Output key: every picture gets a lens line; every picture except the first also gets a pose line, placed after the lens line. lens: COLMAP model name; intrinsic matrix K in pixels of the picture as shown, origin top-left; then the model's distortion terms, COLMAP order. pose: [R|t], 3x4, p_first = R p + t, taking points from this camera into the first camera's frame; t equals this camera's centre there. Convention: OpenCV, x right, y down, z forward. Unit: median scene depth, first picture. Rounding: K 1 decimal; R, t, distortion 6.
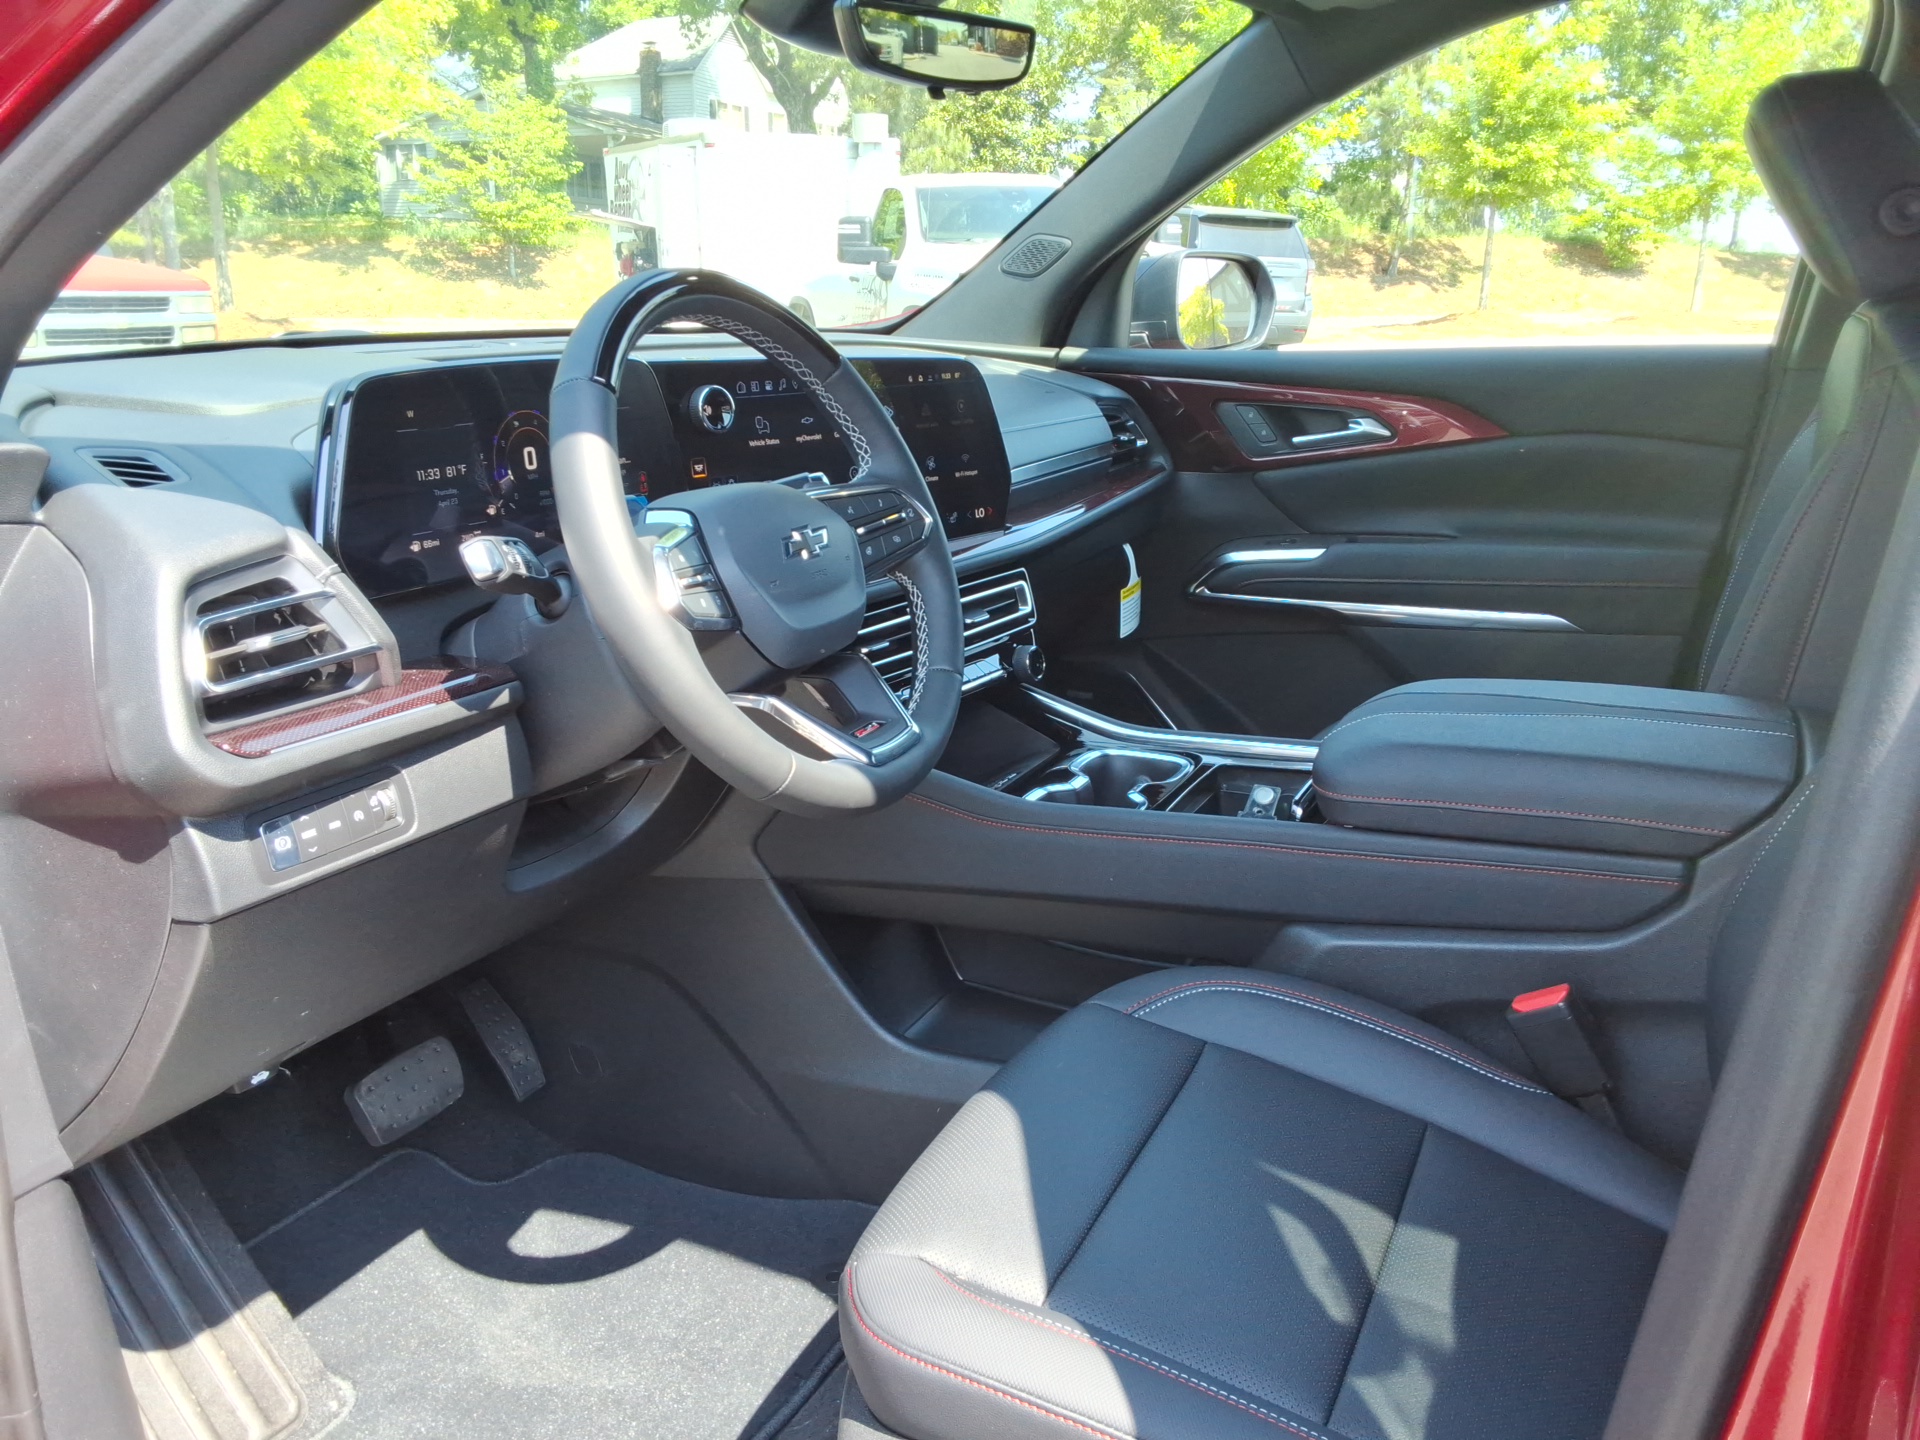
lens RADIAL K [[1545.1, 0, 998.3], [0, 1545.1, 630.3], [0, 0, 1]] dist [0.213934, -0.339339]
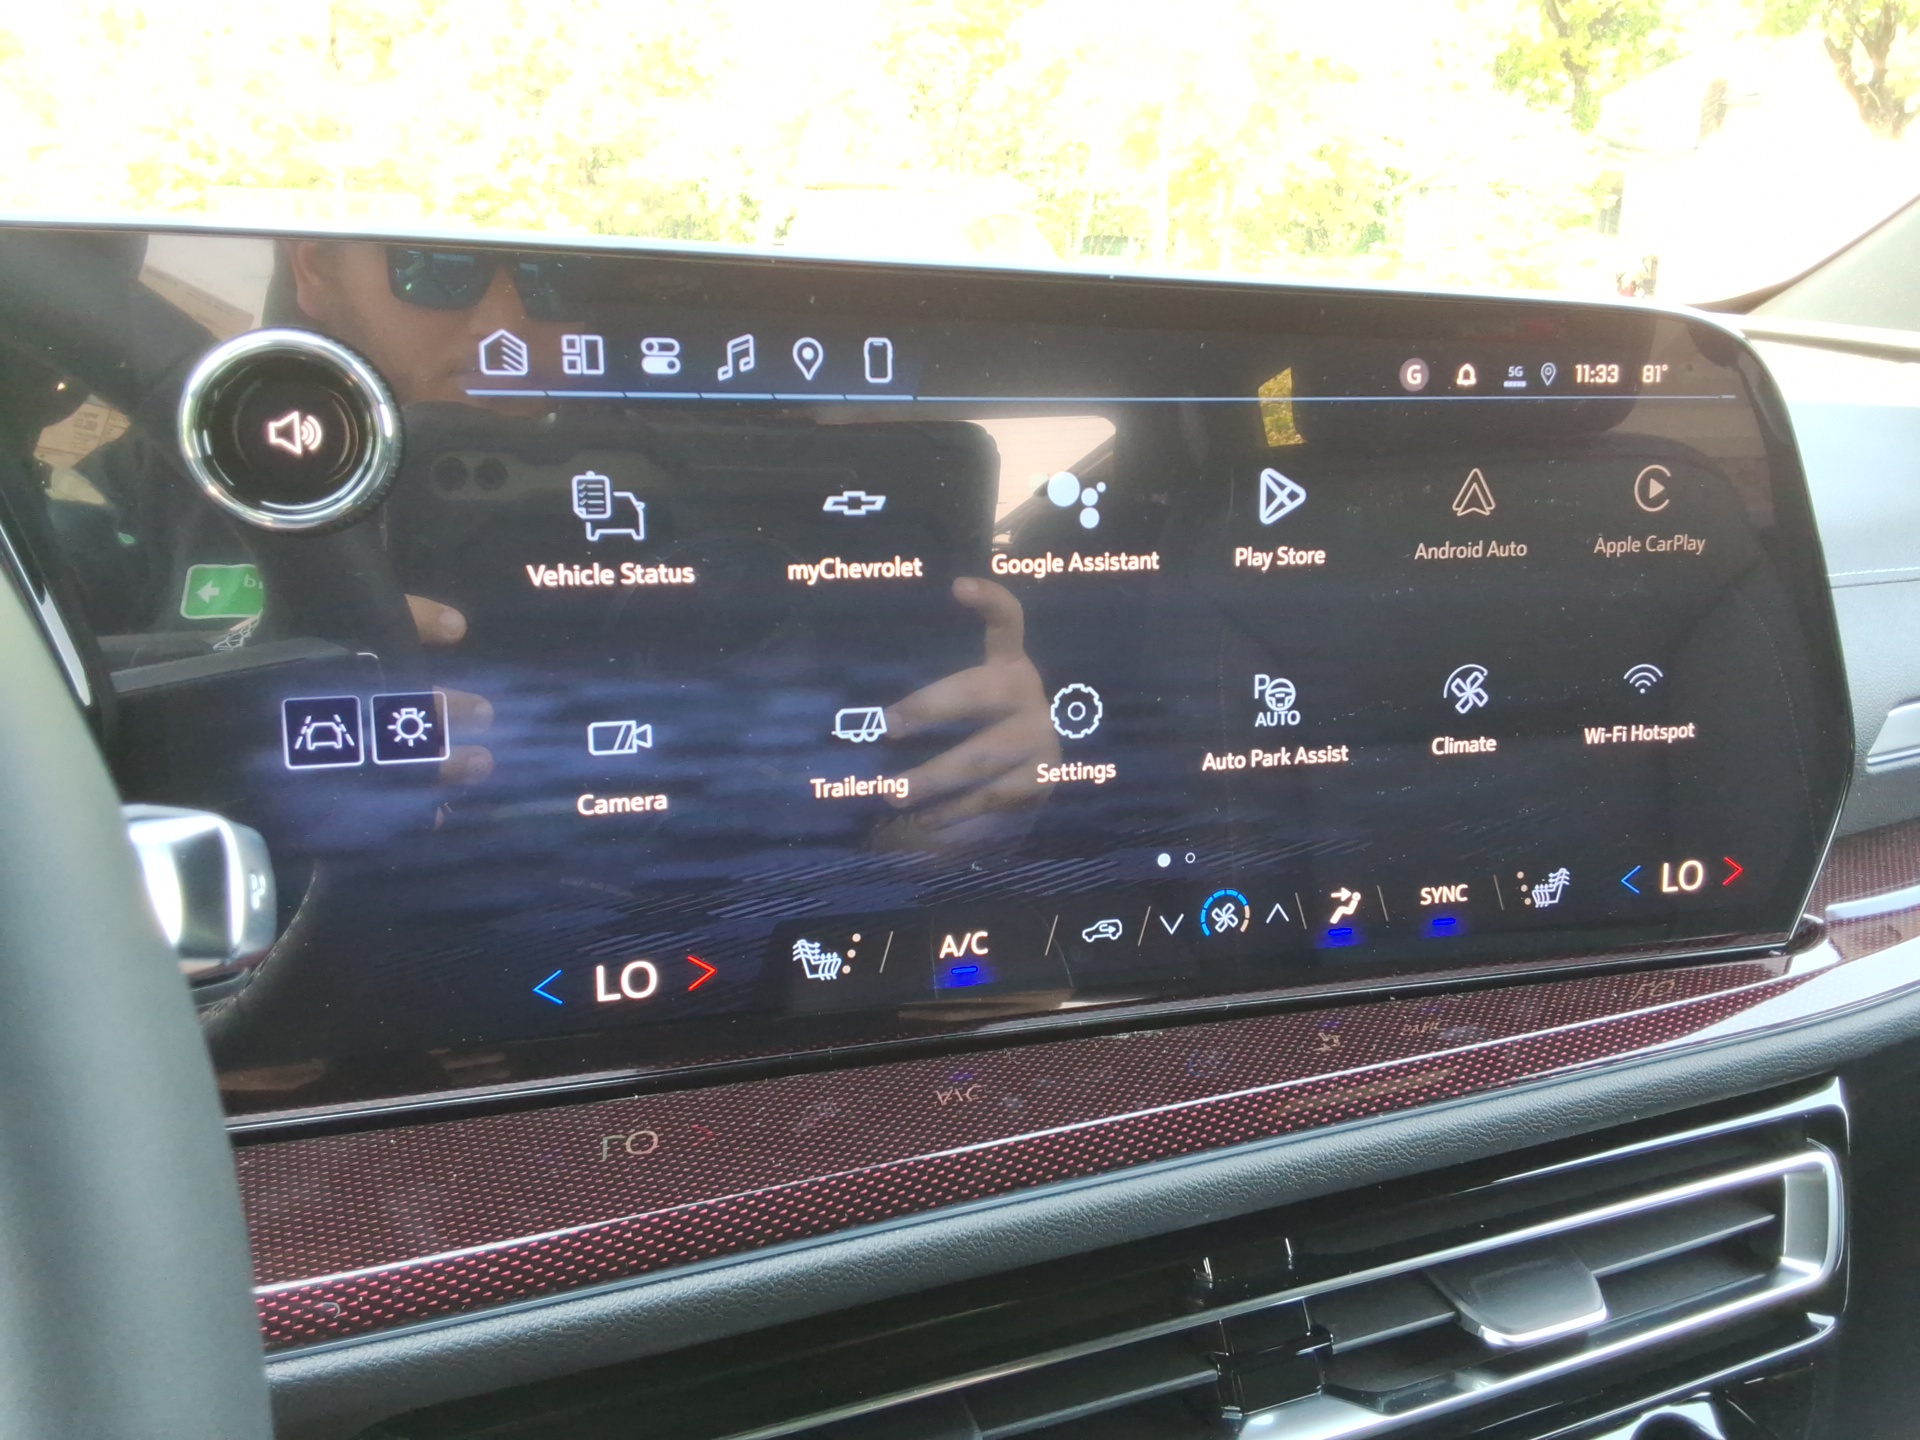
lens RADIAL K [[1545.1, 0, 972.5], [0, 1545.1, 698.3], [0, 0, 1]] dist [0.107343, -0.169175]
pose [[0.809553, 0.158965, -0.565115, 0.044312], [-0.149725, 0.986714, 0.063070, -0.121392], [0.567633, 0.033553, 0.822598, 0.795370]]
